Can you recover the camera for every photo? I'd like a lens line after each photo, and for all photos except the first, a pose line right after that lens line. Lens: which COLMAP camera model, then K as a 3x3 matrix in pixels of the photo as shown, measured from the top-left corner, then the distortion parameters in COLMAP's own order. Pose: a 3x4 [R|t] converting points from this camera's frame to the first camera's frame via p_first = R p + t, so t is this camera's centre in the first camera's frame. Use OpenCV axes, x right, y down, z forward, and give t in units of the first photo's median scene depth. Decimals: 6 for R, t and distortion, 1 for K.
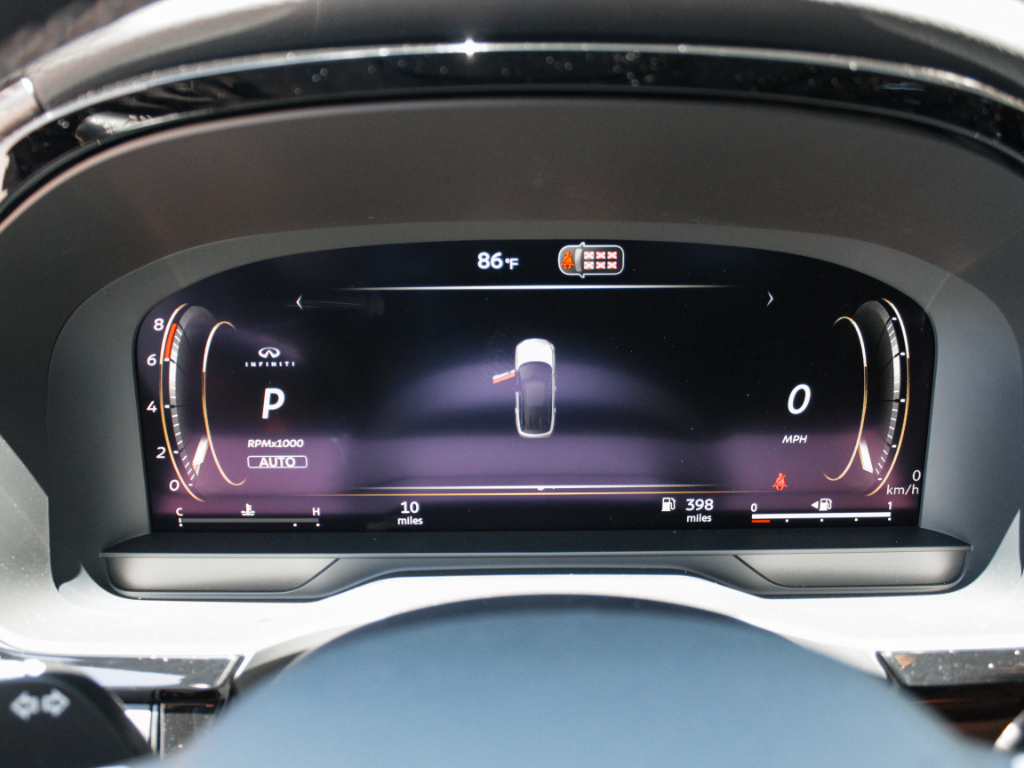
lens RADIAL K [[1077.8, 0, 512.0], [0, 1077.8, 384.0], [0, 0, 1]] dist [-0.110303, 0.026113]
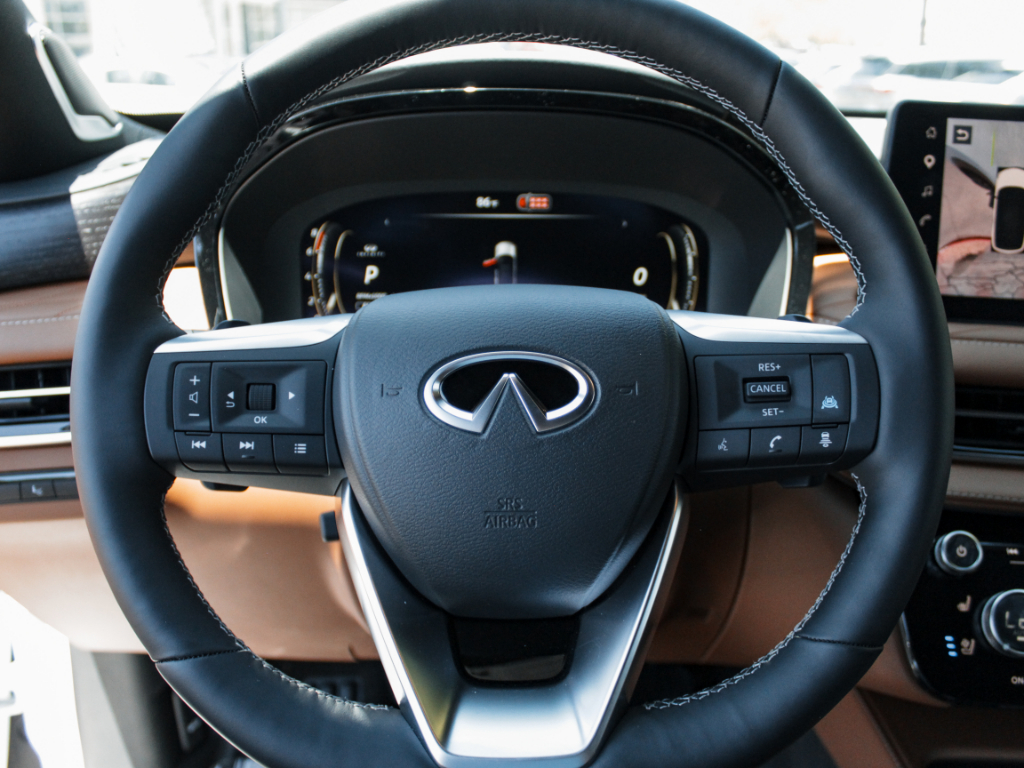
lens RADIAL K [[937.3, 0, 512.0], [0, 937.3, 384.0], [0, 0, 1]] dist [-0.177053, 0.137257]
pose [[0.999727, 0.012164, 0.019969, 0.002418], [-0.011273, 0.998963, -0.044102, 0.297534], [-0.020485, 0.043865, 0.998827, -0.710348]]
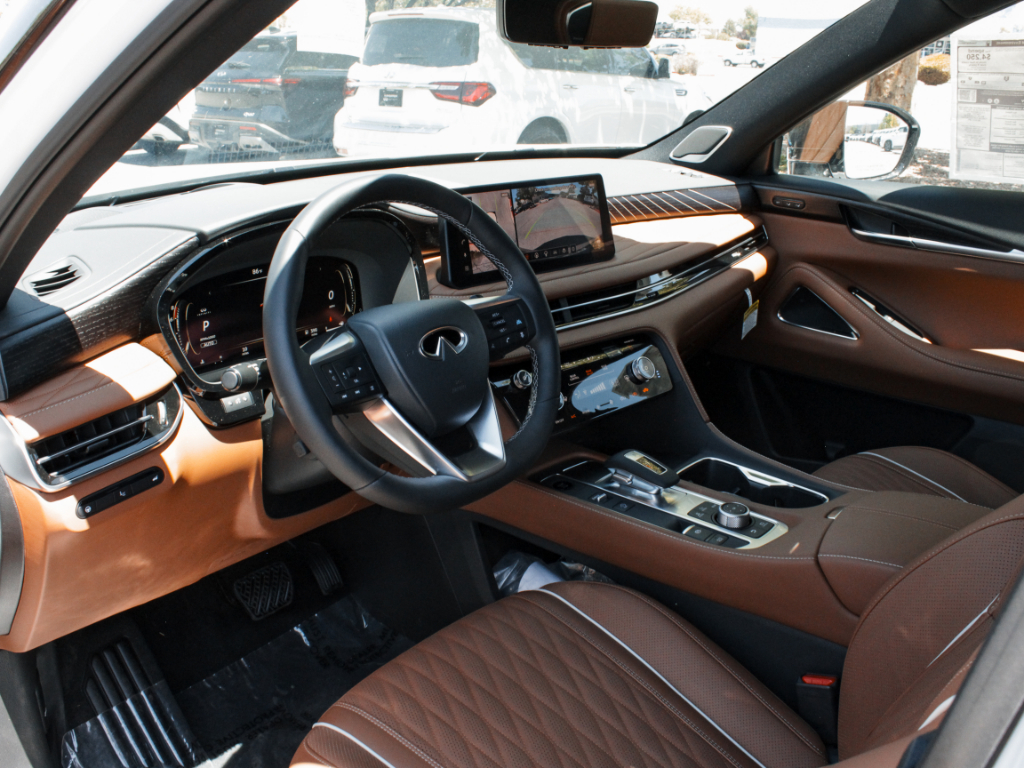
lens RADIAL K [[937.3, 0, 512.0], [0, 937.3, 384.0], [0, 0, 1]] dist [-0.177053, 0.137257]
pose [[0.660505, -0.246284, 0.709279, -1.701408], [0.264308, 0.960472, 0.087374, 0.197982], [-0.702762, 0.129758, 0.699492, -1.664930]]
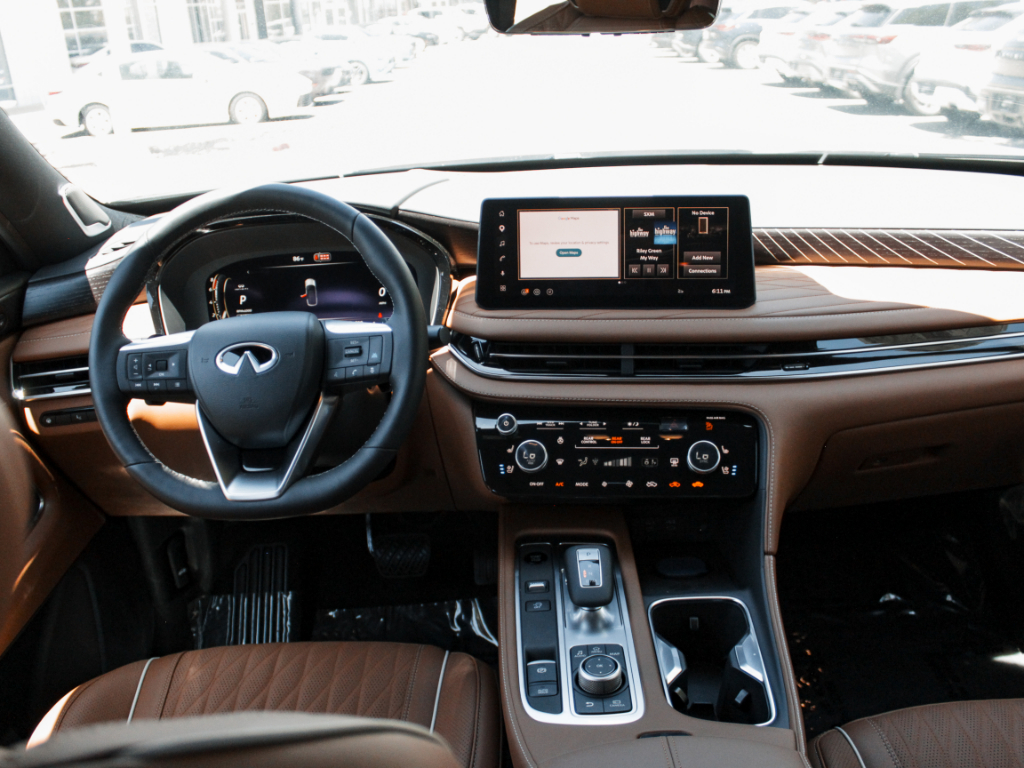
lens RADIAL K [[937.3, 0, 512.0], [0, 937.3, 384.0], [0, 0, 1]] dist [-0.177053, 0.137257]
pose [[0.999051, -0.039698, -0.017894, 0.781885], [0.039615, 0.999202, -0.005020, 0.374930], [0.018079, 0.004306, 0.999827, -2.258753]]
